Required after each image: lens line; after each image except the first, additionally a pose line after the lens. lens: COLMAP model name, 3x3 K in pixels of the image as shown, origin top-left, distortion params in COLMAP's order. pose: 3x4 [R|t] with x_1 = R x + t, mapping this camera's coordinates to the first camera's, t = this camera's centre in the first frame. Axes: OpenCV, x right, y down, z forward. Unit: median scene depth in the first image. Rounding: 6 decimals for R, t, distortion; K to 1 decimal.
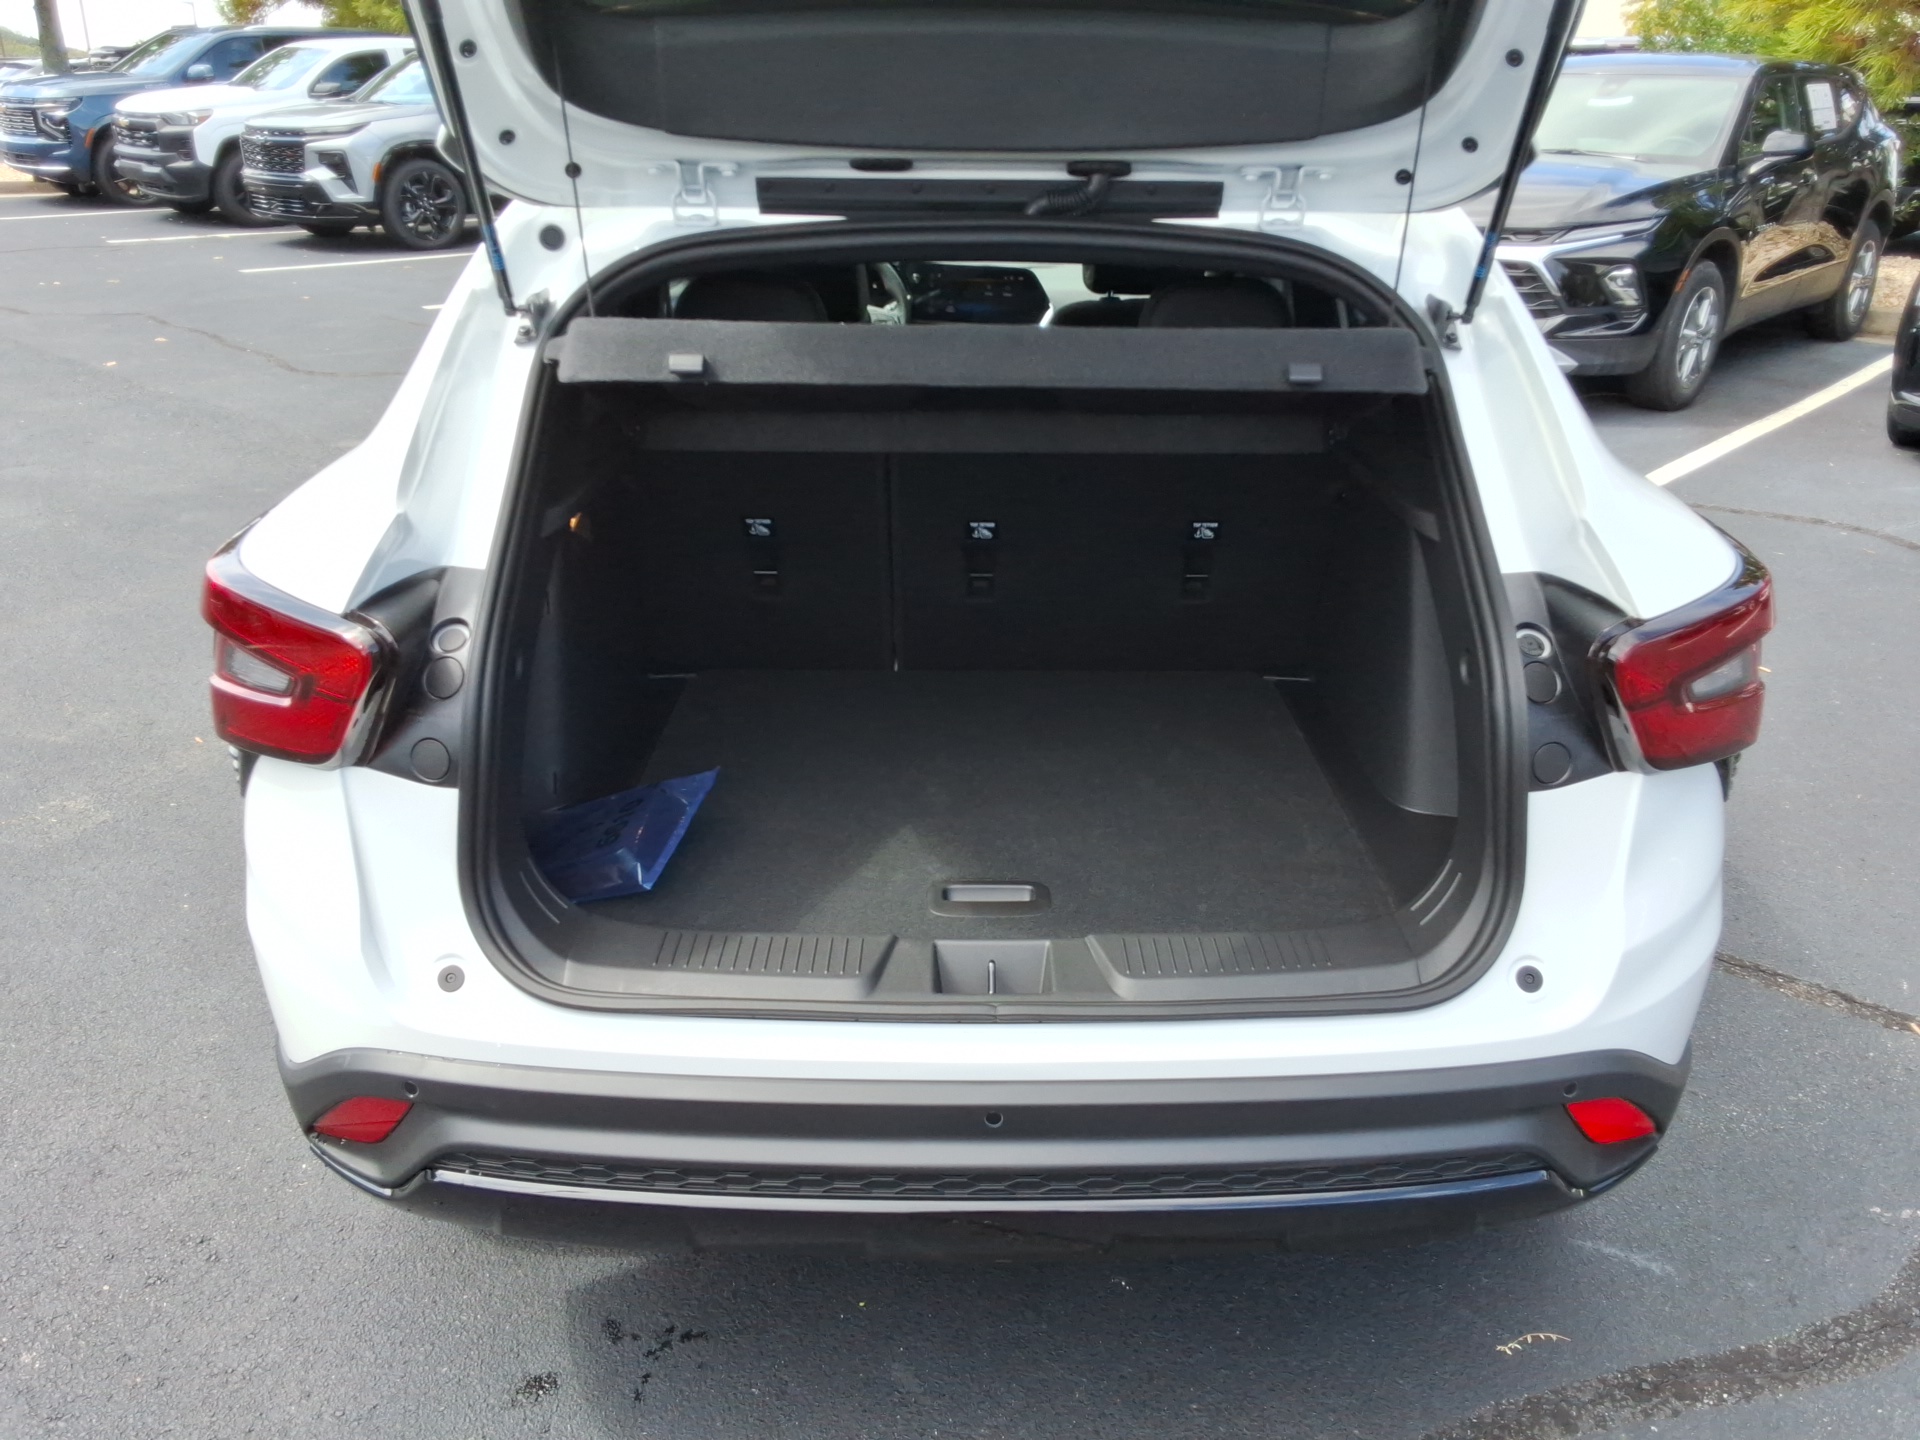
lens RADIAL K [[1569.8, 0, 922.2], [0, 1569.8, 714.8], [0, 0, 1]] dist [0.099124, -0.134215]
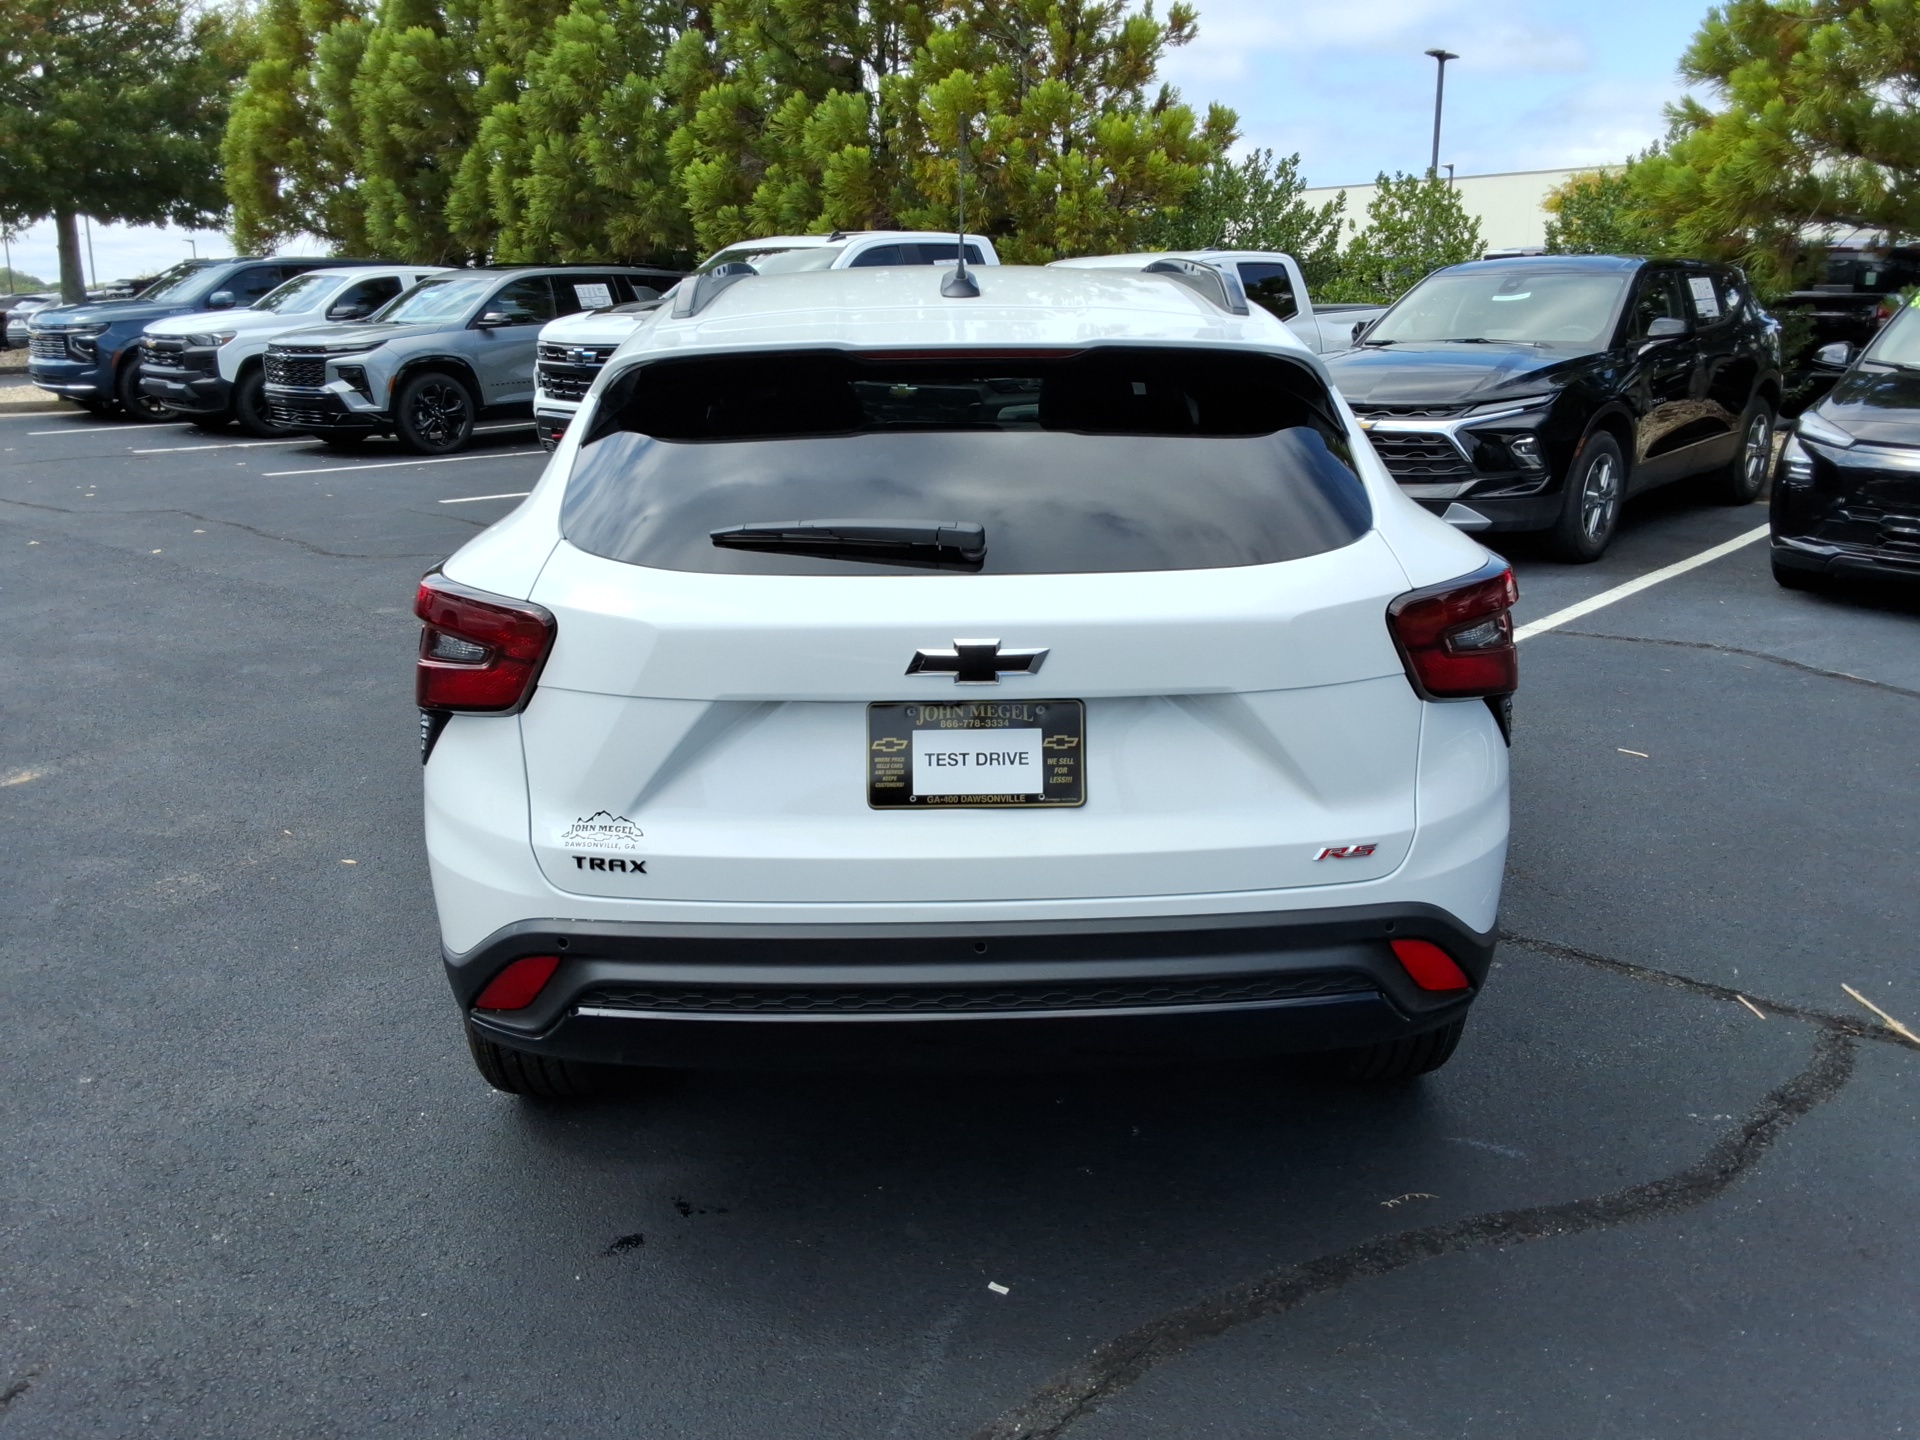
lens RADIAL K [[1569.8, 0, 926.3], [0, 1569.8, 727.2], [0, 0, 1]] dist [0.099124, -0.134215]
pose [[0.999708, -0.019638, 0.014063, -0.002434], [0.021153, 0.992879, -0.117236, 0.031812], [-0.011660, 0.117500, 0.993004, -0.058470]]
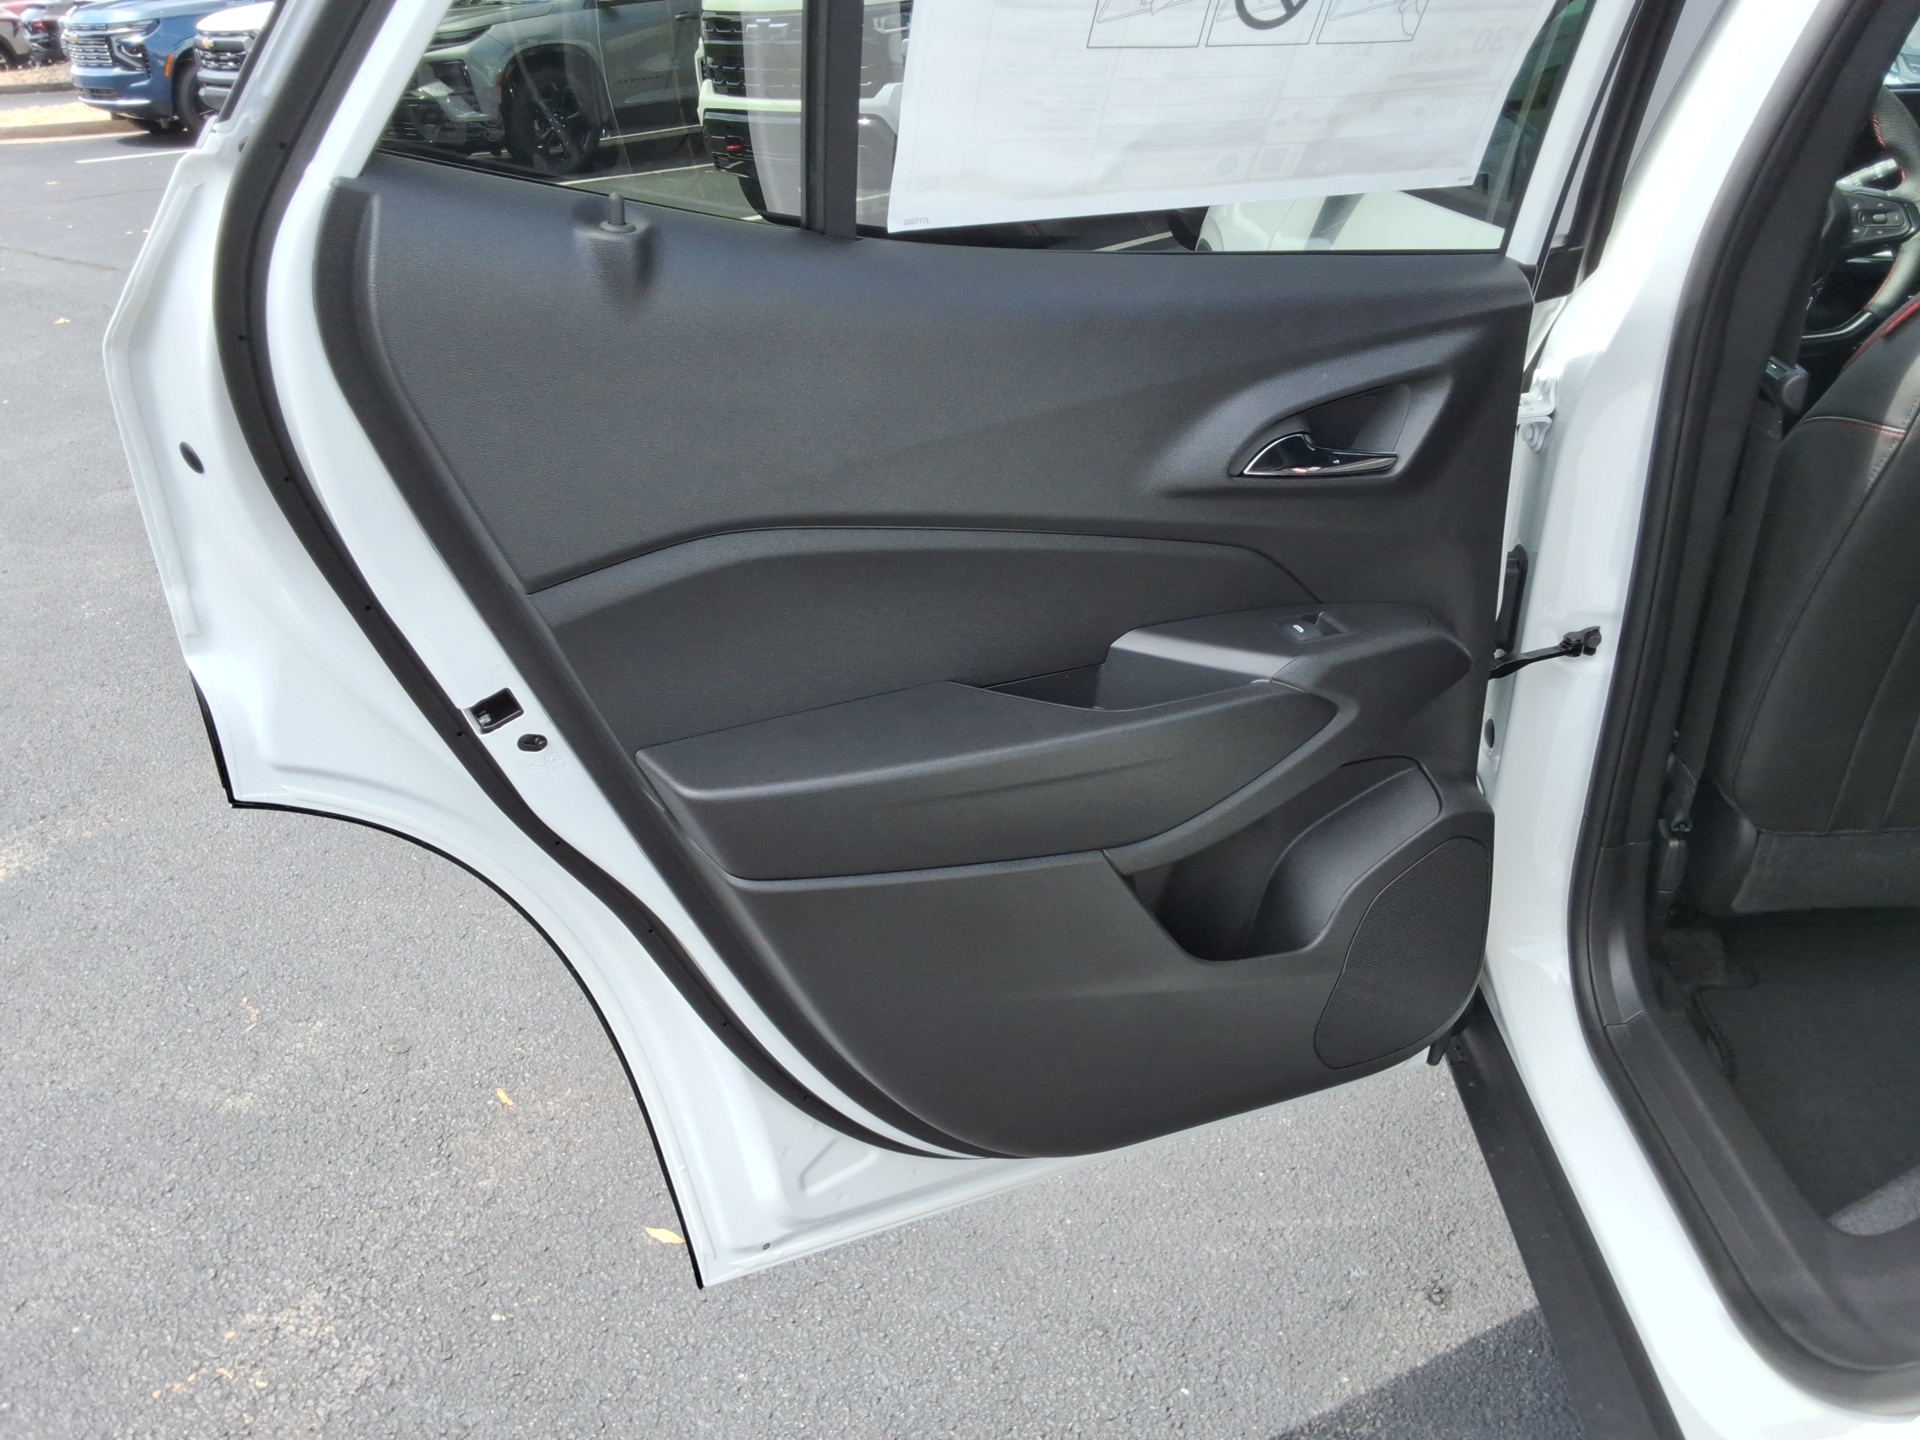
lens RADIAL K [[1569.8, 0, 943.9], [0, 1569.8, 736.9], [0, 0, 1]] dist [0.099124, -0.134215]
pose [[0.998583, -0.029116, -0.044550, -0.106097], [0.031772, 0.997685, 0.060126, -0.047522], [0.042697, -0.061456, 0.997196, 0.185462]]
